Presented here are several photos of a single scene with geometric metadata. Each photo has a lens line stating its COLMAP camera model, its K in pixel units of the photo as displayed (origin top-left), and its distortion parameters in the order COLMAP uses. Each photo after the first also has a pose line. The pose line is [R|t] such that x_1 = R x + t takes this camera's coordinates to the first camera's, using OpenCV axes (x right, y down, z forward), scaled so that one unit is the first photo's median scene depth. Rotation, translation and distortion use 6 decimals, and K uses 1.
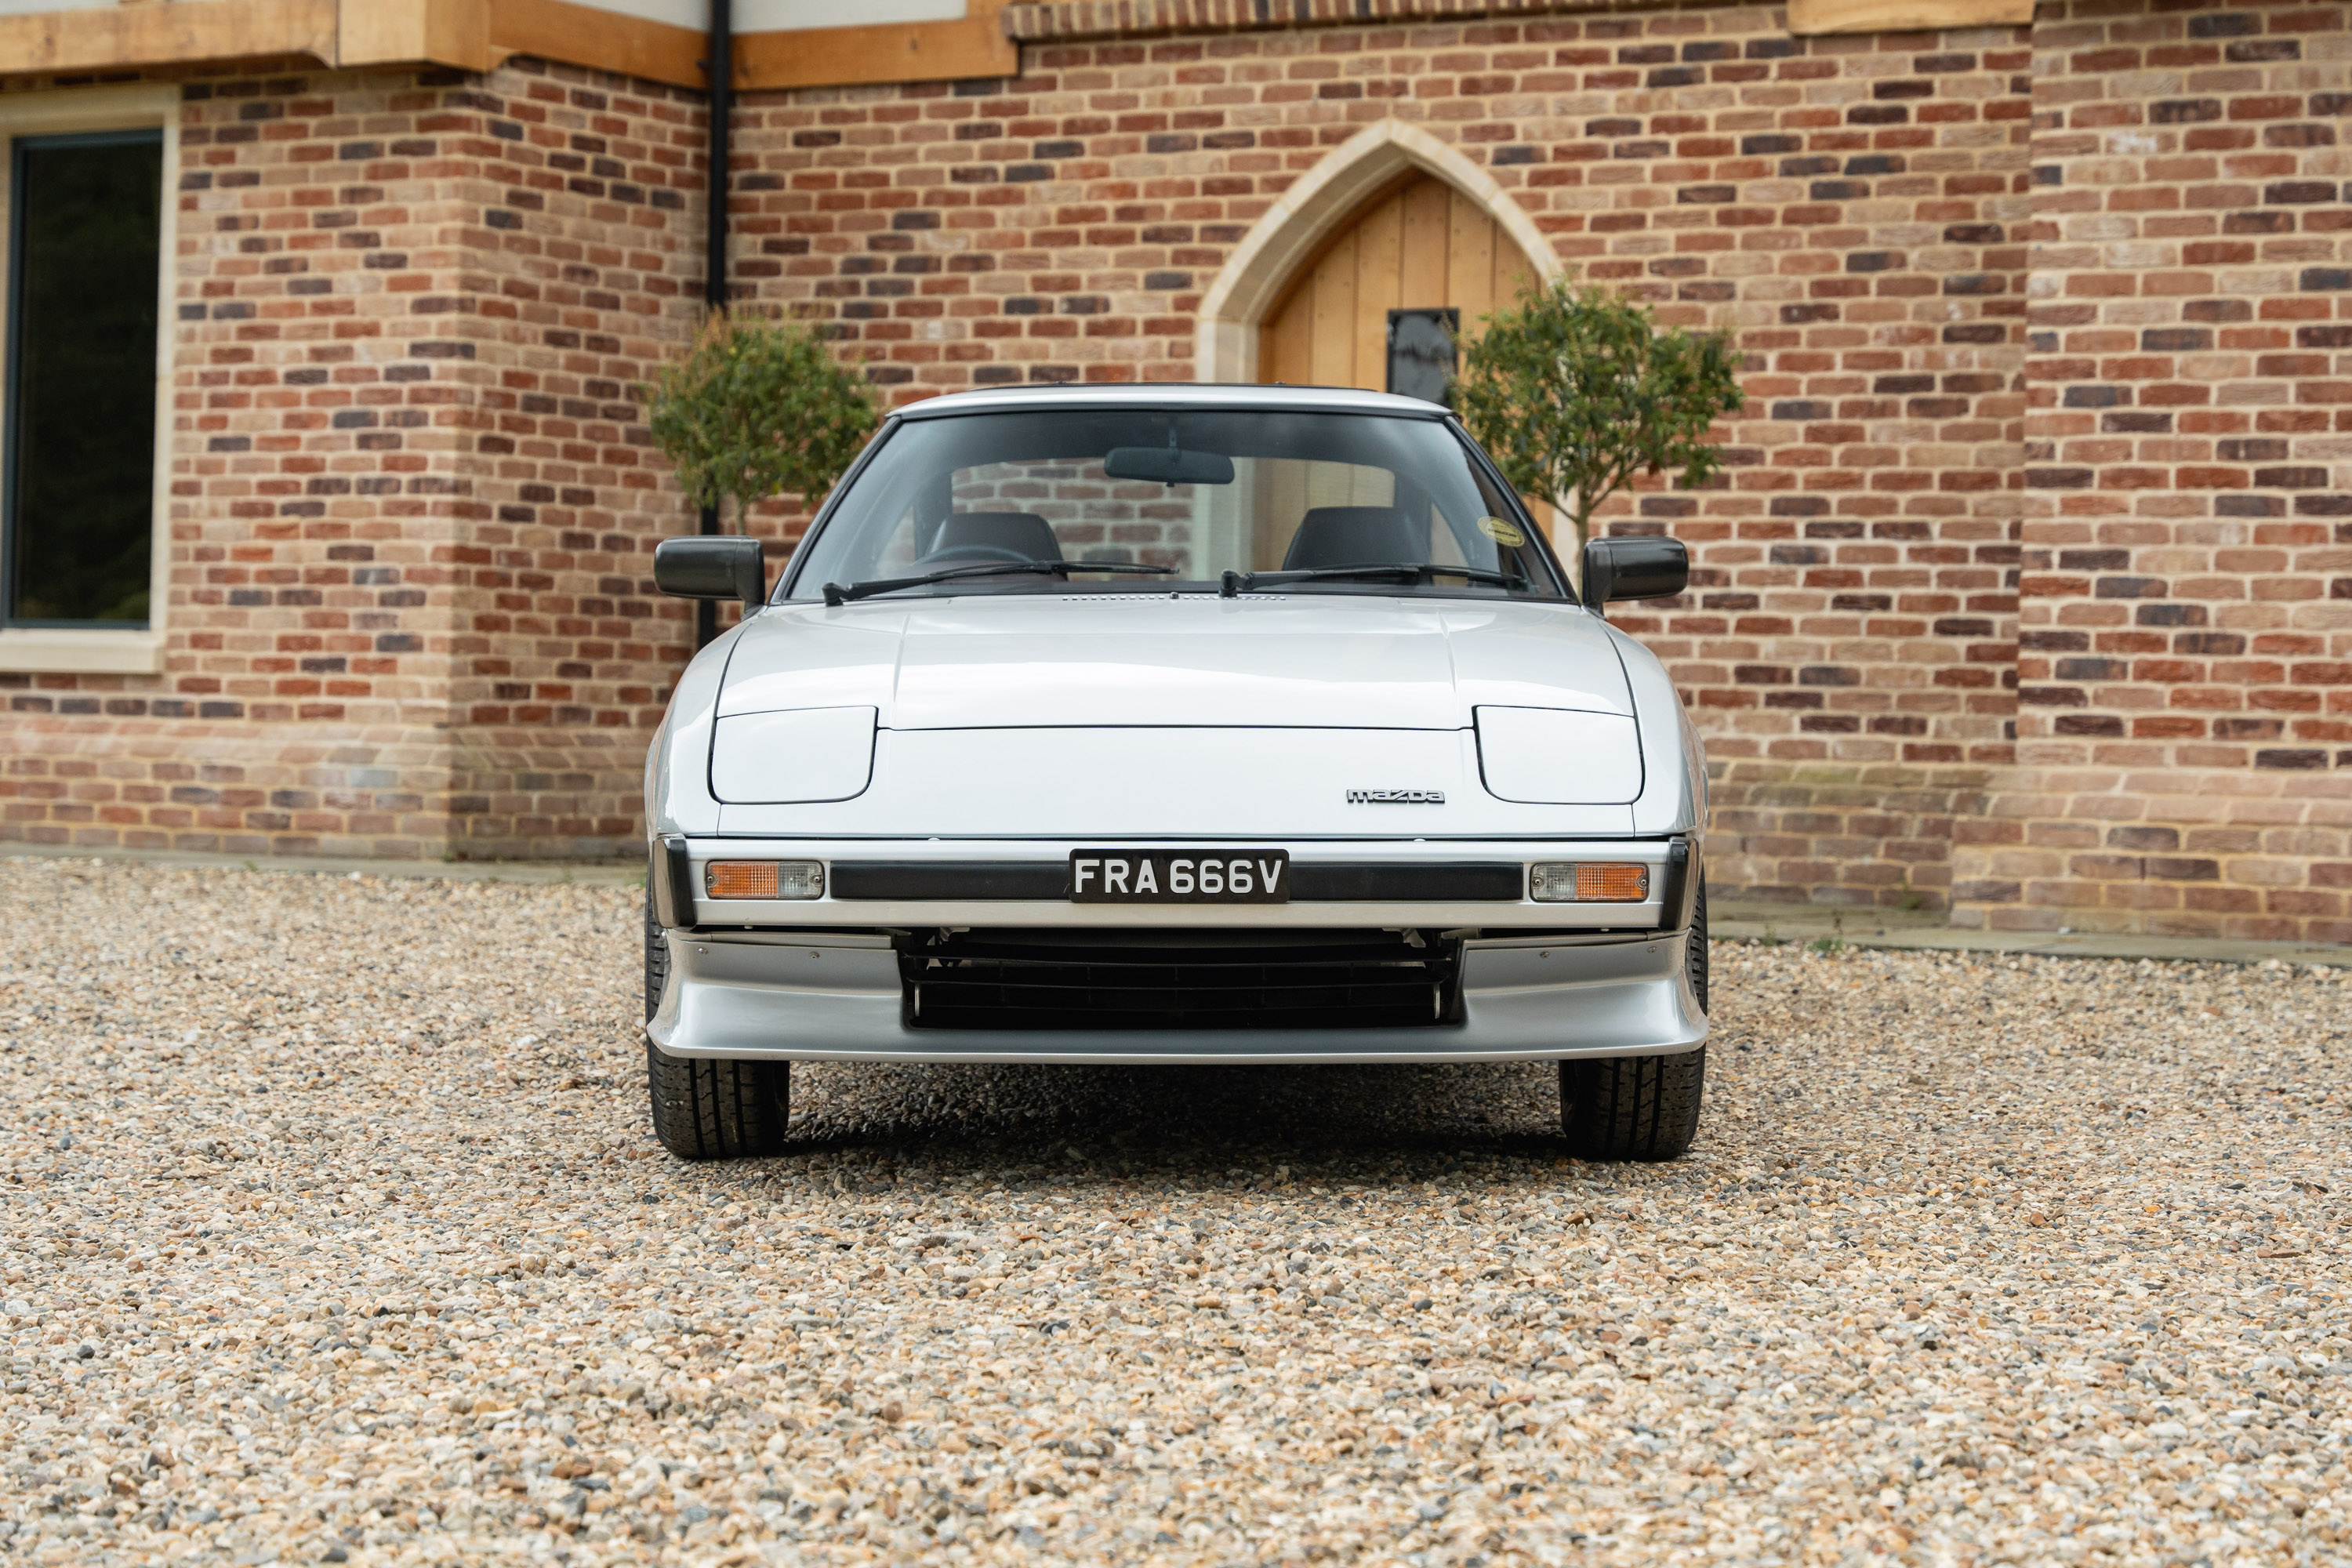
lens RADIAL K [[4855.6, 0, 1202.3], [0, 4855.6, 763.7], [0, 0, 1]] dist [-0.049643, 0.033500]
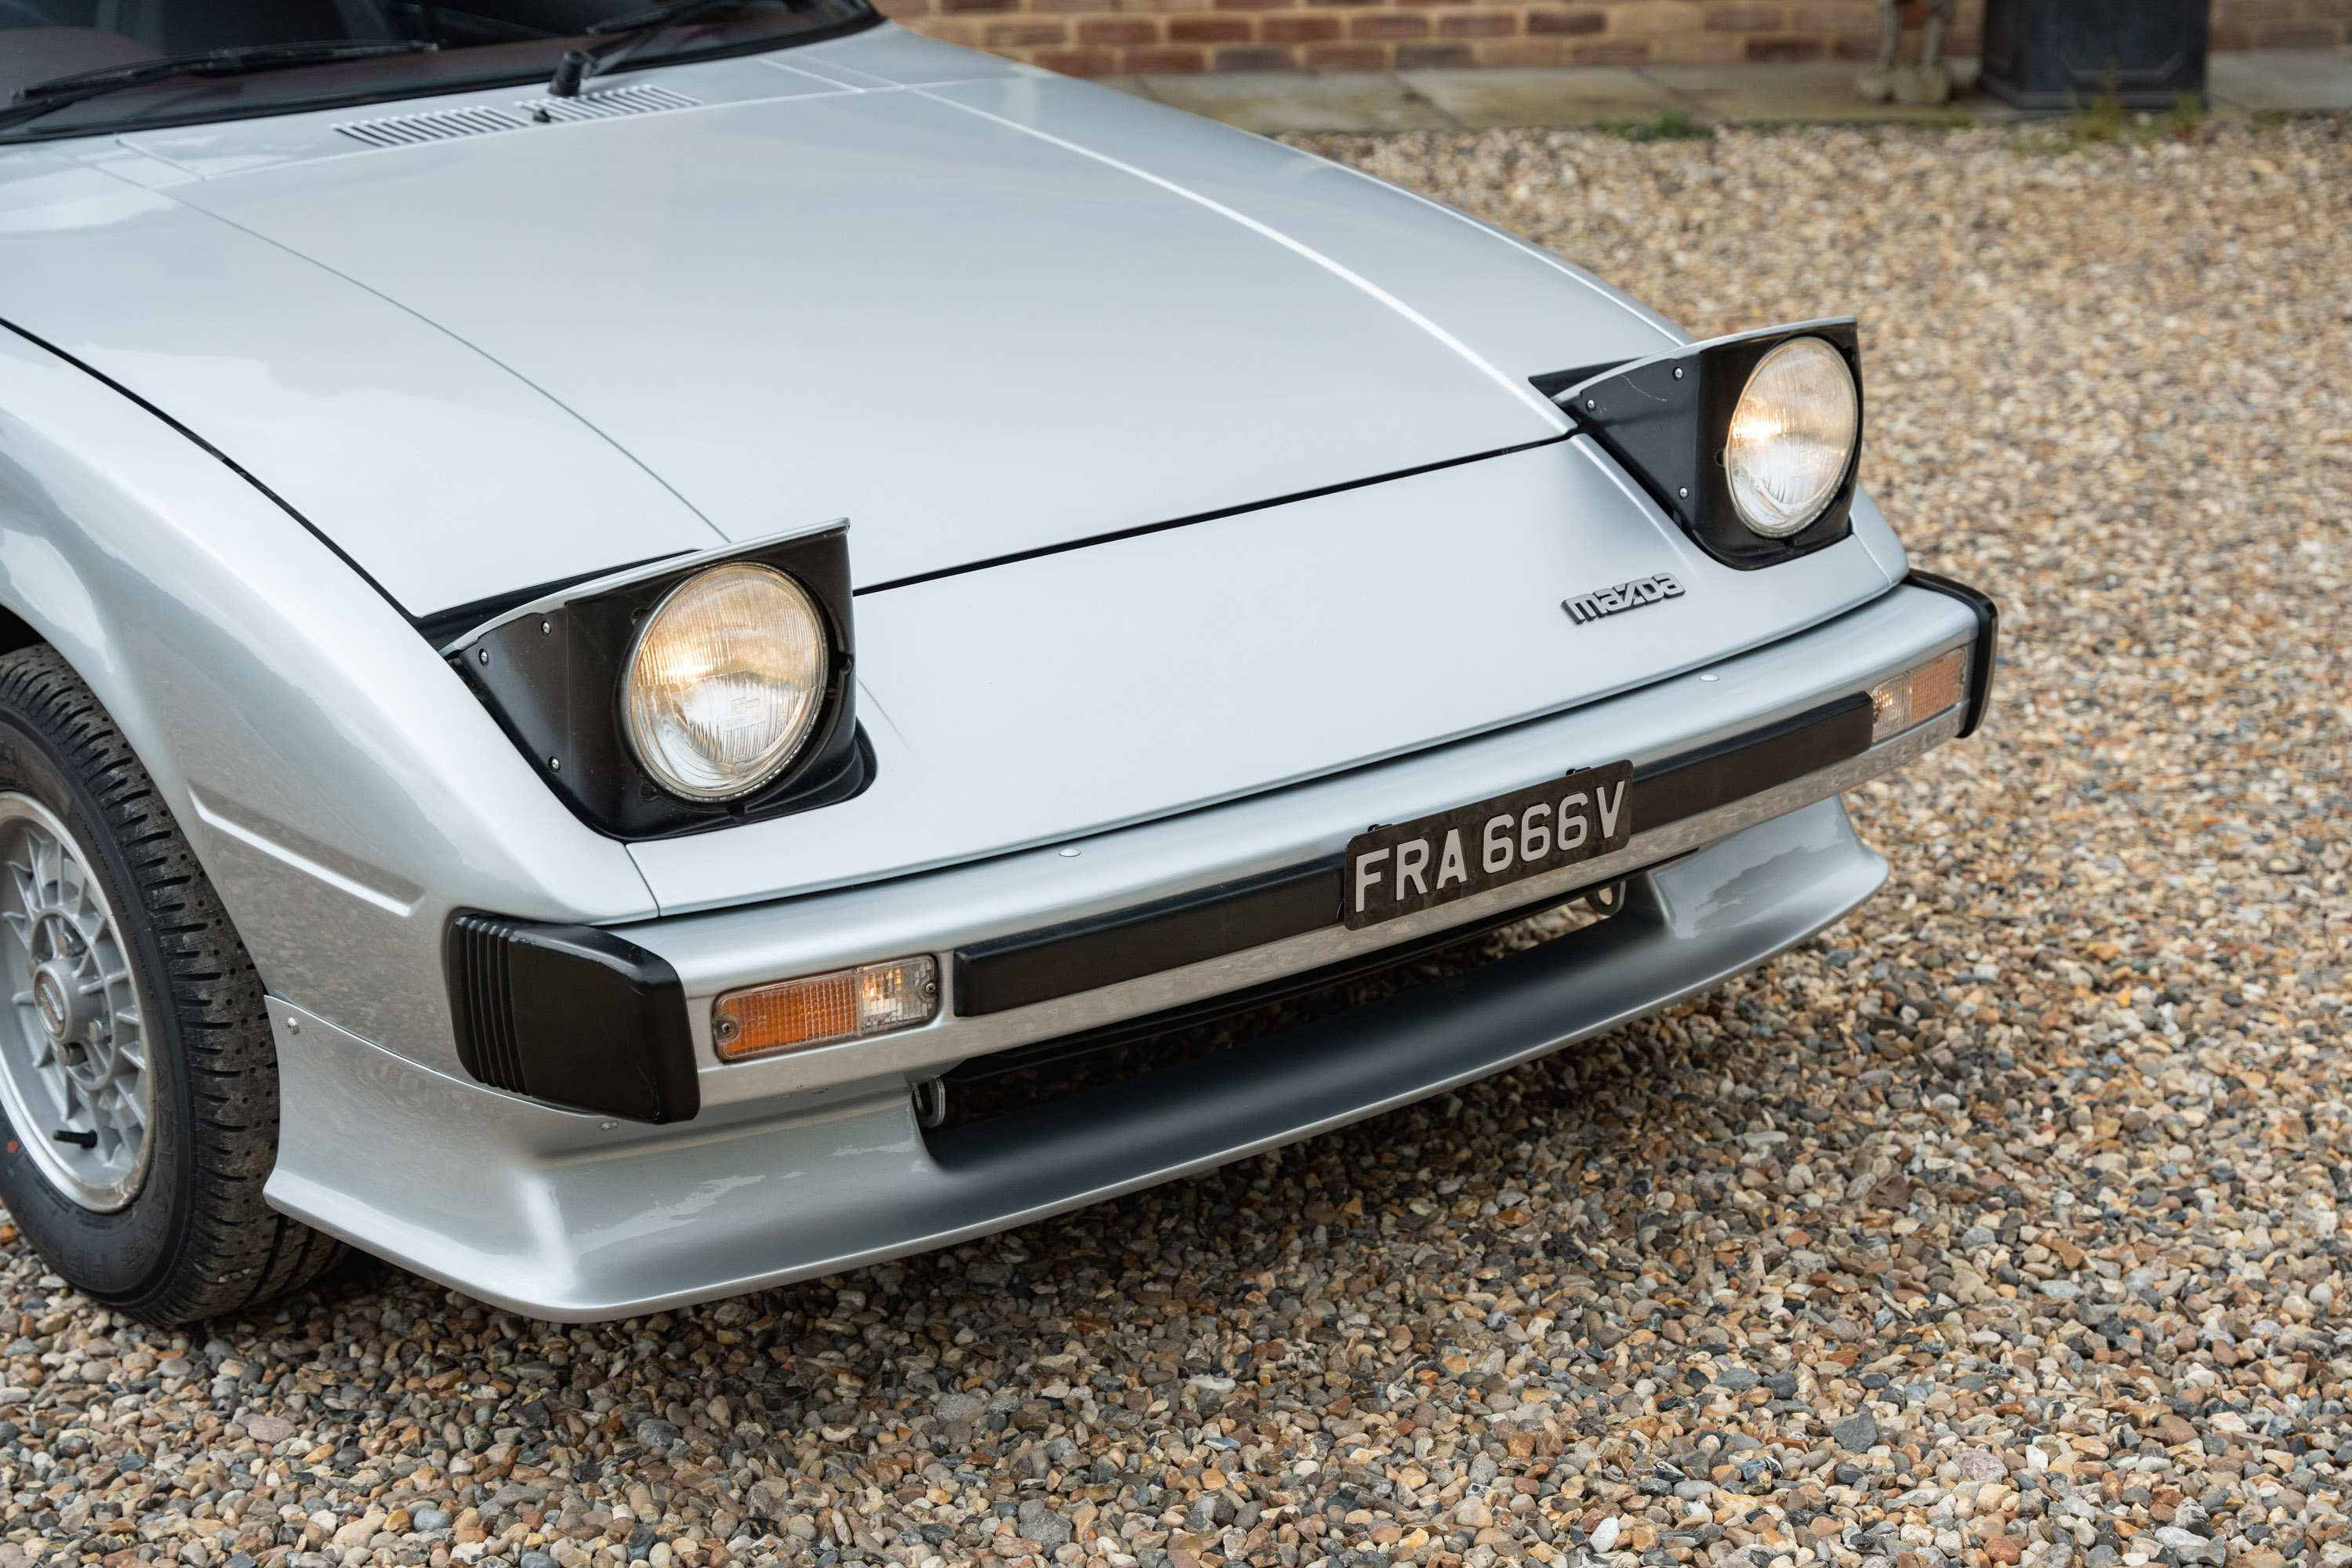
lens RADIAL K [[4168.8, 0, 1176.0], [0, 4168.8, 784.0], [0, 0, 1]] dist [0.014383, 0.003203]
pose [[0.778902, -0.203174, 0.593322, -0.130394], [0.023713, 0.954933, 0.295872, -0.052009], [-0.626697, -0.216386, 0.748618, 0.273924]]
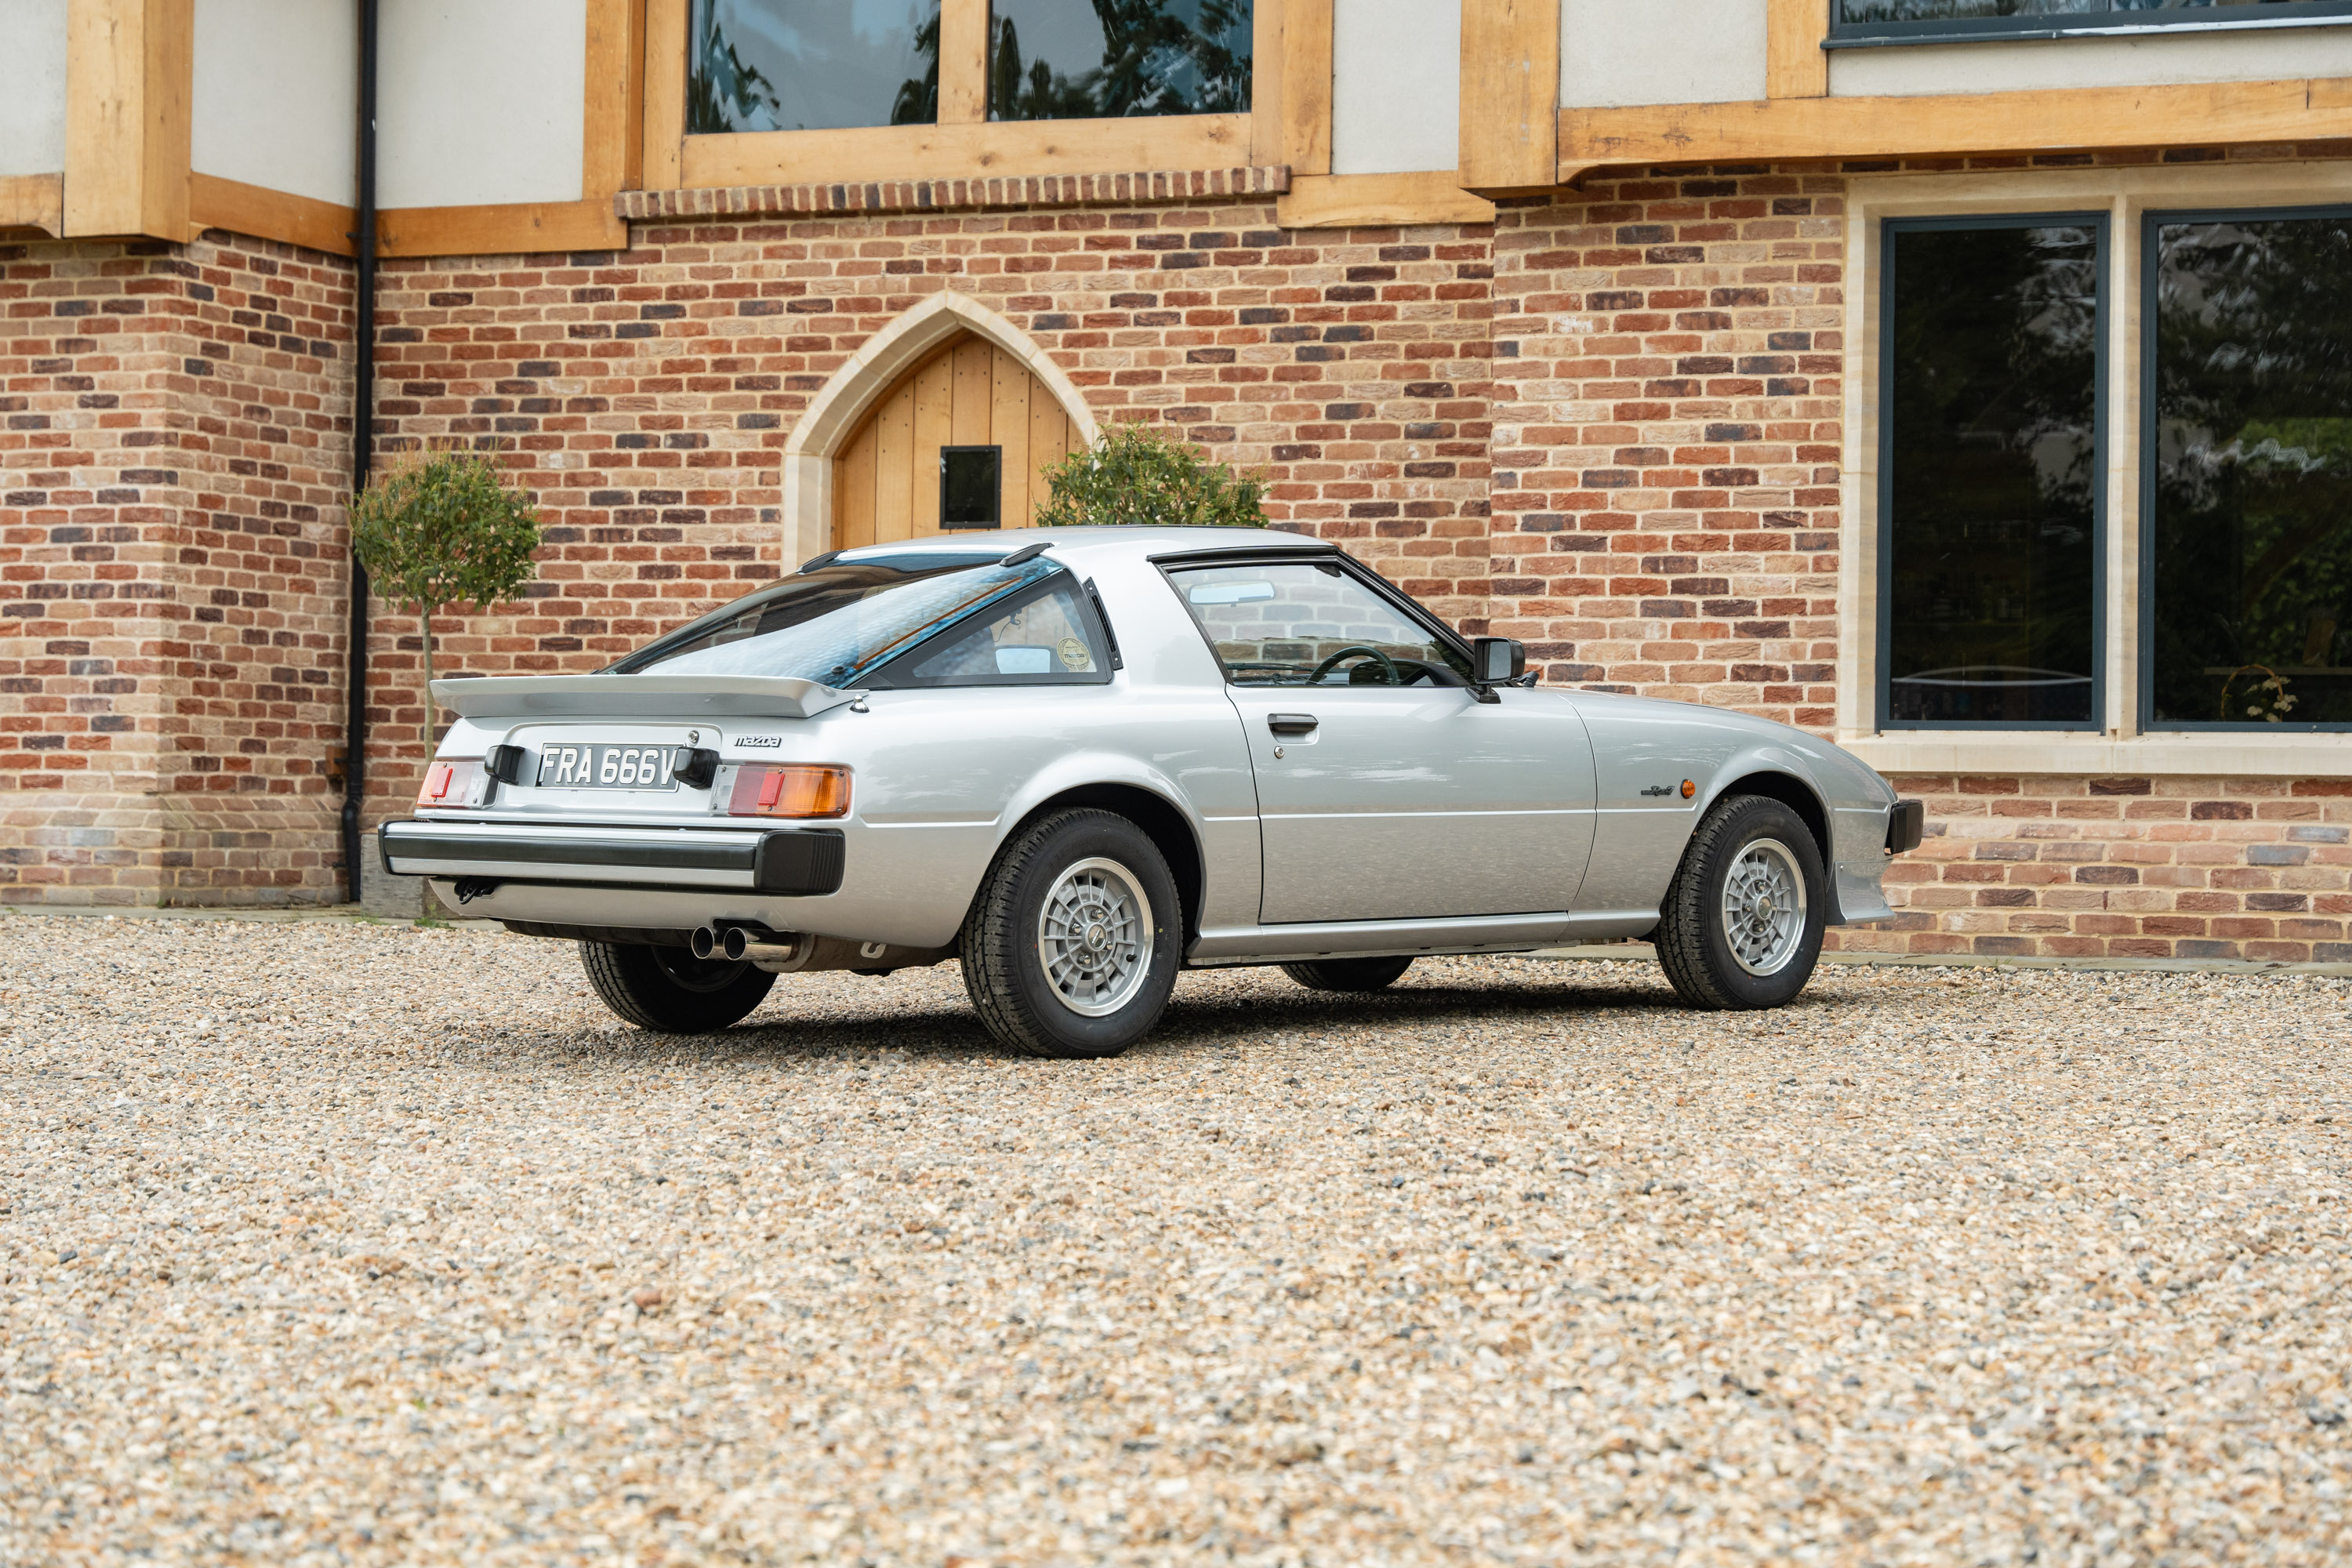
lens RADIAL K [[4548.9, 0, 1205.0], [0, 4548.9, 772.7], [0, 0, 1]] dist [-0.025570, -0.221380]
pose [[0.988252, -0.006420, 0.152700, -0.074435], [0.008567, 0.999873, -0.013402, 0.004488], [-0.152595, 0.014553, 0.988182, -0.143178]]
